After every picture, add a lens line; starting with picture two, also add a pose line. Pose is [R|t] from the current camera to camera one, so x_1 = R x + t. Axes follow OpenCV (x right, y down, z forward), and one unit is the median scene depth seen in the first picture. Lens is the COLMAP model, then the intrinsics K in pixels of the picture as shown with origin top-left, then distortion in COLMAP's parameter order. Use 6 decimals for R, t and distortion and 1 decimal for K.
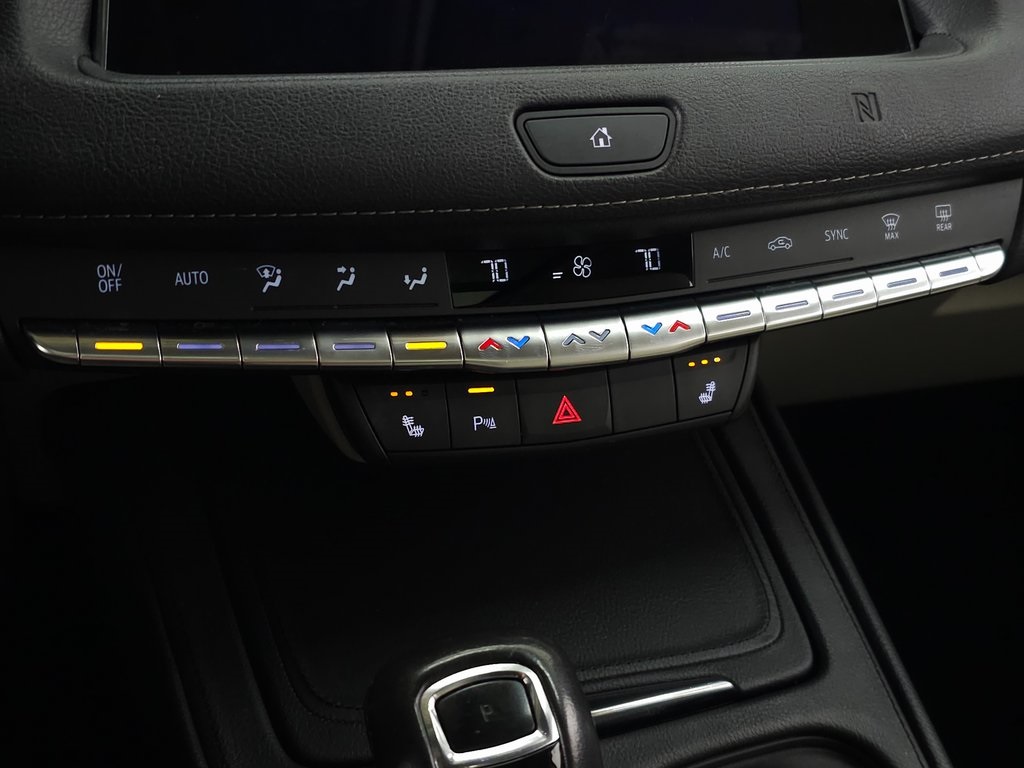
lens RADIAL K [[1358.9, 0, 507.6], [0, 1358.9, 354.0], [0, 0, 1]] dist [0.086544, 0.000000]
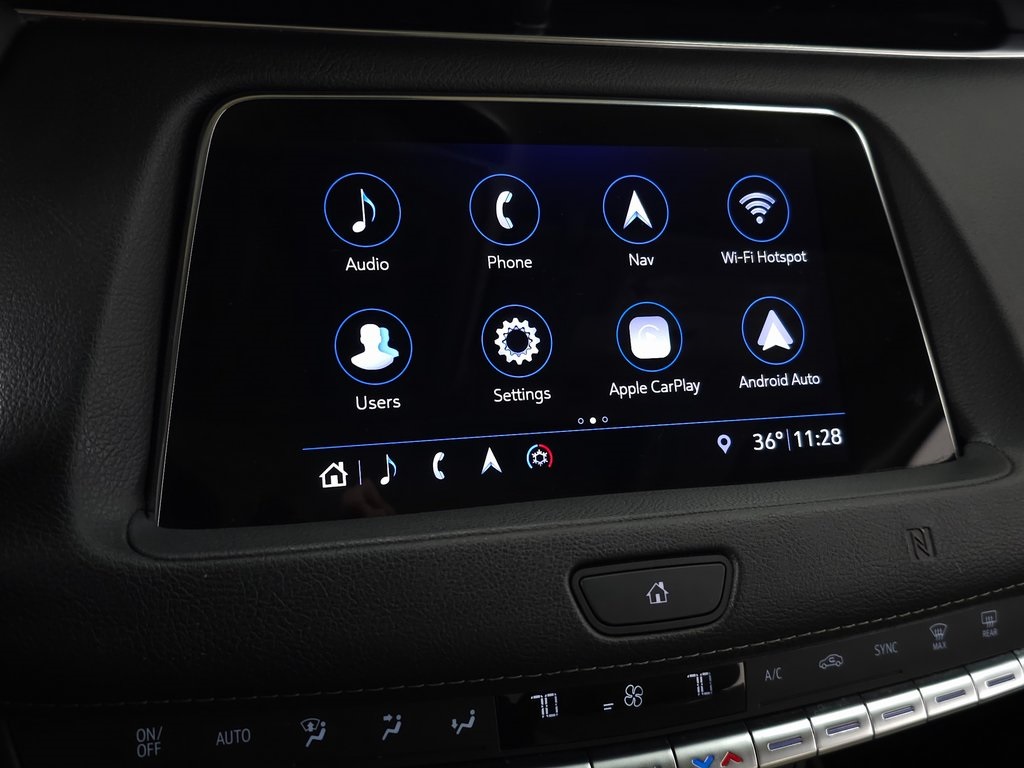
lens RADIAL K [[1135.2, 0, 525.4], [0, 1135.2, 375.7], [0, 0, 1]] dist [0.037130, 0.000000]
pose [[0.999542, 0.027196, -0.013303, -0.019764], [-0.027917, 0.997963, -0.057367, -0.264613], [0.011716, 0.057712, 0.998265, 0.173756]]
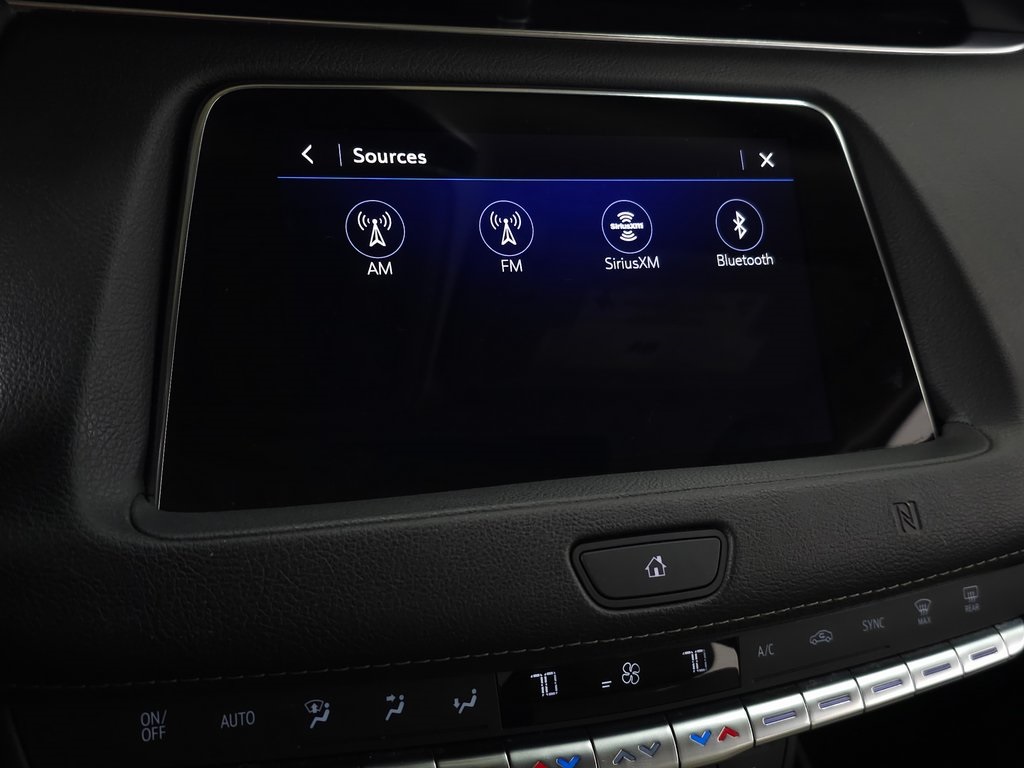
lens RADIAL K [[1135.2, 0, 519.6], [0, 1135.2, 381.7], [0, 0, 1]] dist [0.037130, 0.000000]
pose [[0.999653, 0.010117, 0.024336, -0.052364], [-0.008186, 0.996904, -0.078203, -0.227401], [-0.025052, 0.077976, 0.996640, 0.165068]]
